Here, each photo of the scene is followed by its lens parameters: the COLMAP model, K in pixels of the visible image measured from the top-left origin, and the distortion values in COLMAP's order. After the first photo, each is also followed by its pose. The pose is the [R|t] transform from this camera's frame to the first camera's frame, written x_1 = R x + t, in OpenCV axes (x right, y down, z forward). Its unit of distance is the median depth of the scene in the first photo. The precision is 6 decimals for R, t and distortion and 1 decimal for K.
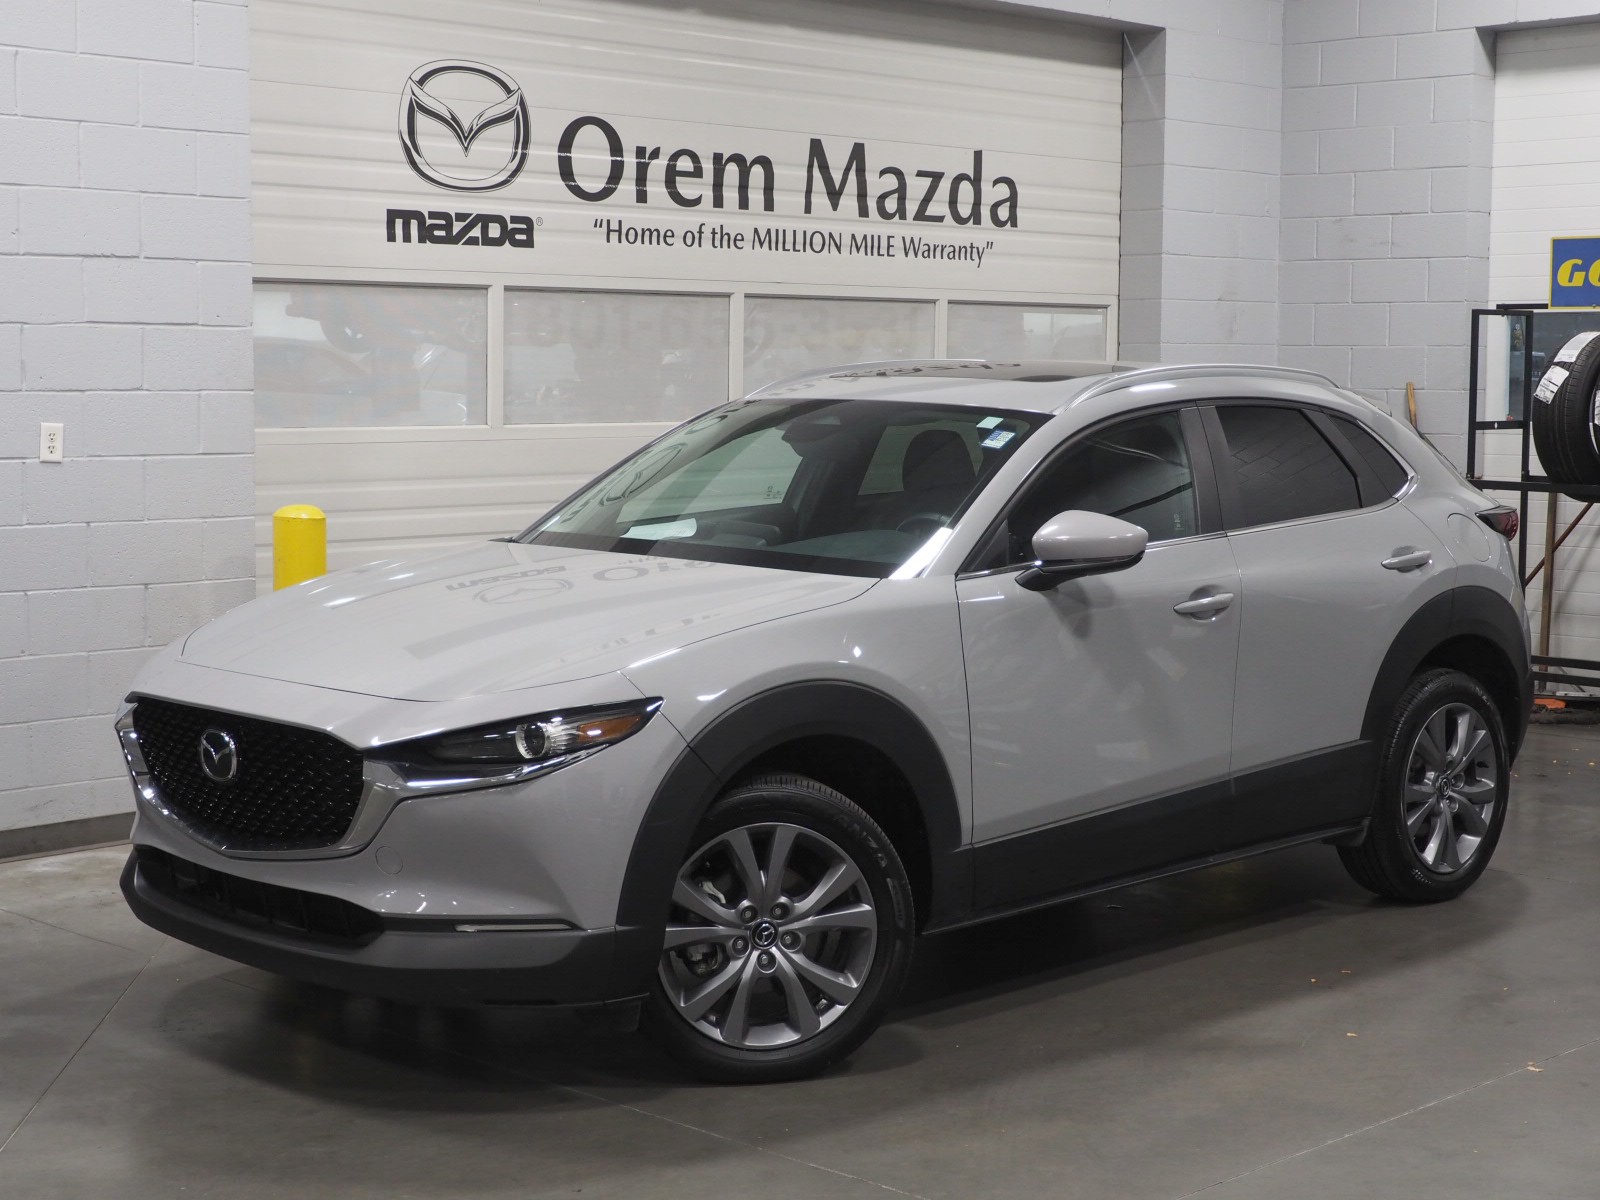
lens RADIAL K [[2573.6, 0, 802.5], [0, 2573.6, 597.0], [0, 0, 1]] dist [0.034323, 0.000000]
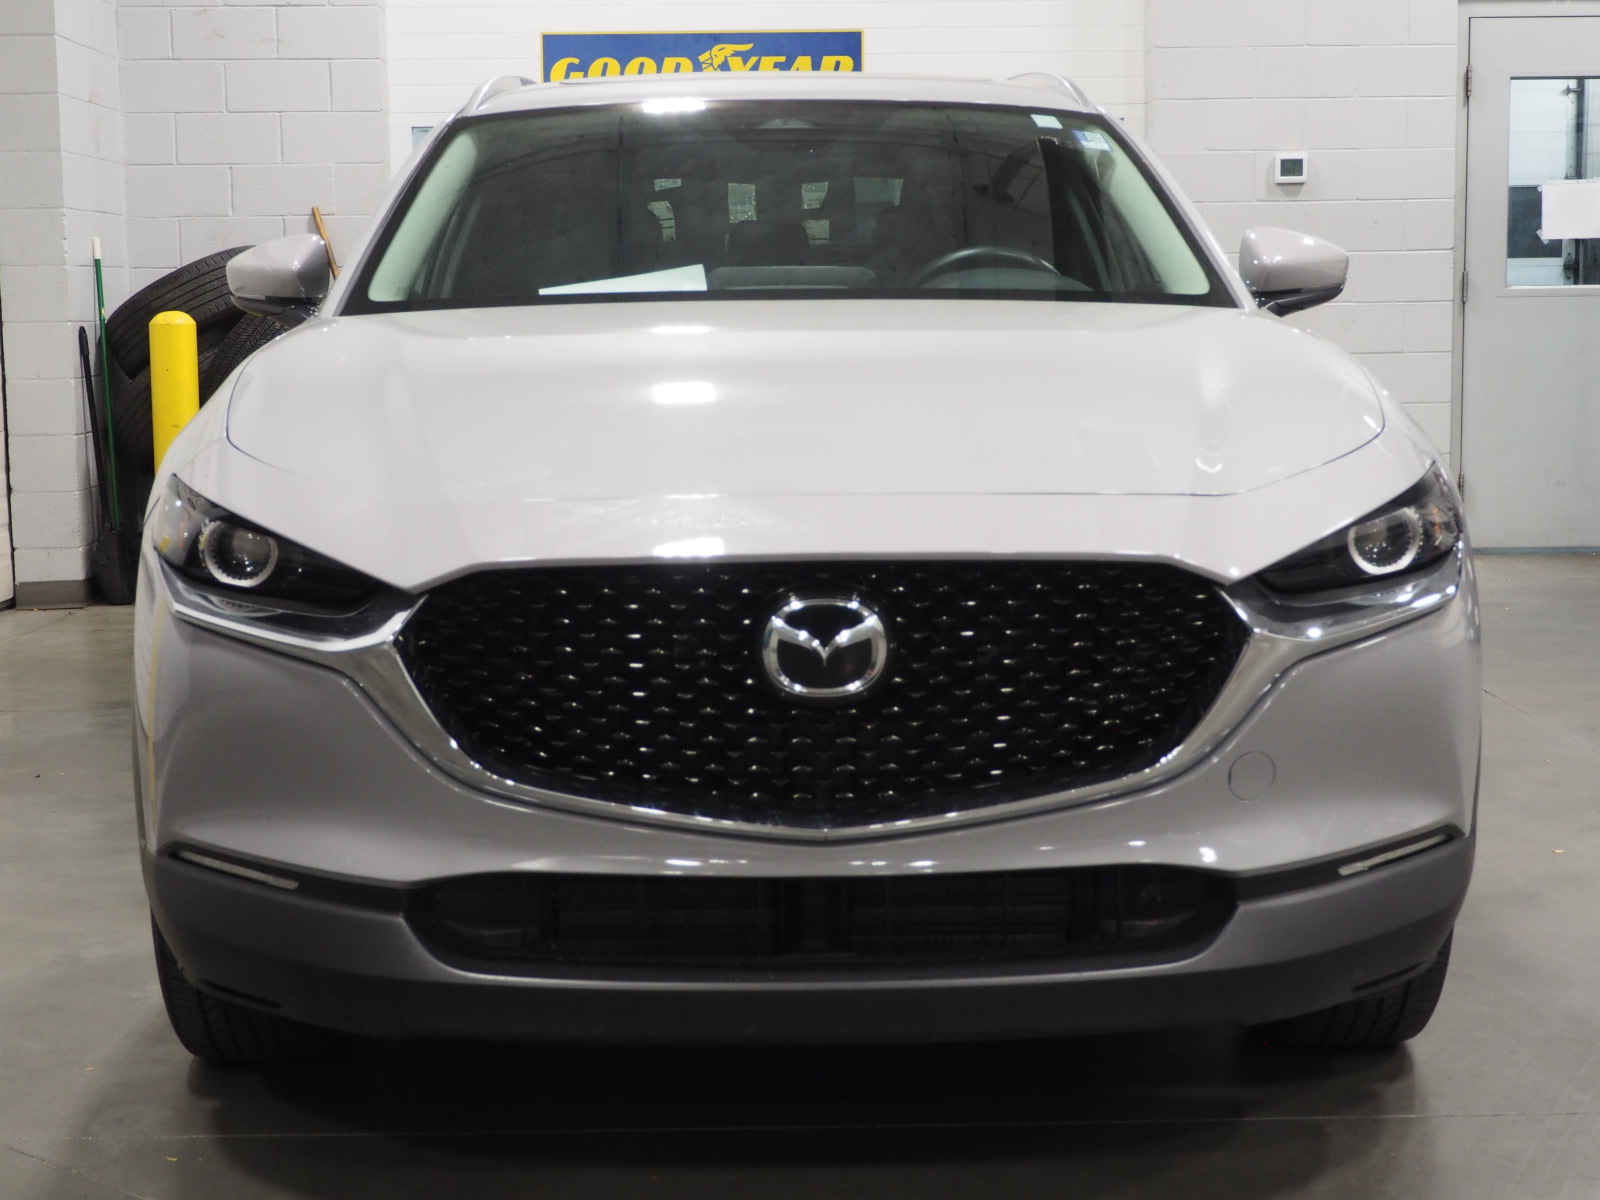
lens RADIAL K [[2573.6, 0, 794.0], [0, 2573.6, 602.4], [0, 0, 1]] dist [0.034323, 0.000000]
pose [[0.686402, -0.102620, 0.719946, -0.358548], [0.085739, 0.994509, 0.060012, 0.011651], [-0.722150, 0.020535, 0.691431, 0.380227]]
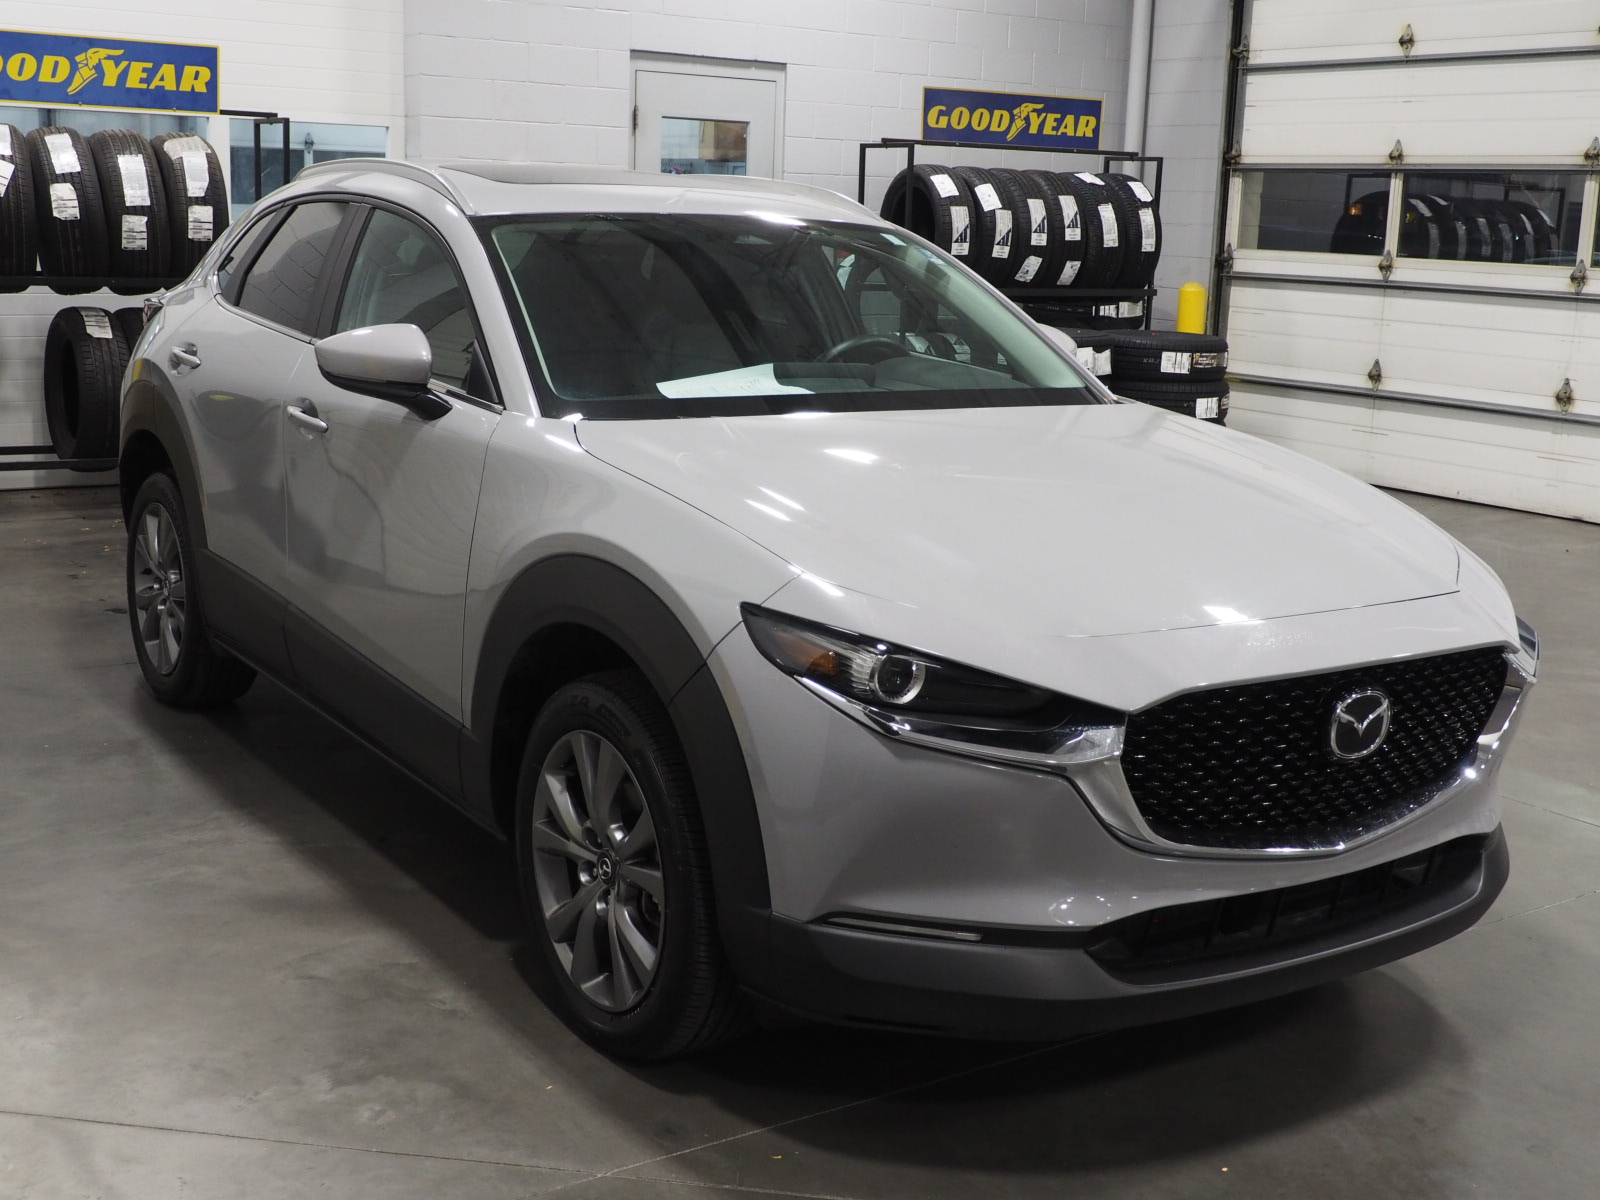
lens RADIAL K [[1878.8, 0, 802.6], [0, 1878.8, 599.3], [0, 0, 1]] dist [0.042135, 0.000000]
pose [[0.222493, -0.198737, 0.954463, -0.457520], [0.062906, 0.979889, 0.189367, -0.051900], [-0.972903, 0.017909, 0.230520, 0.609293]]
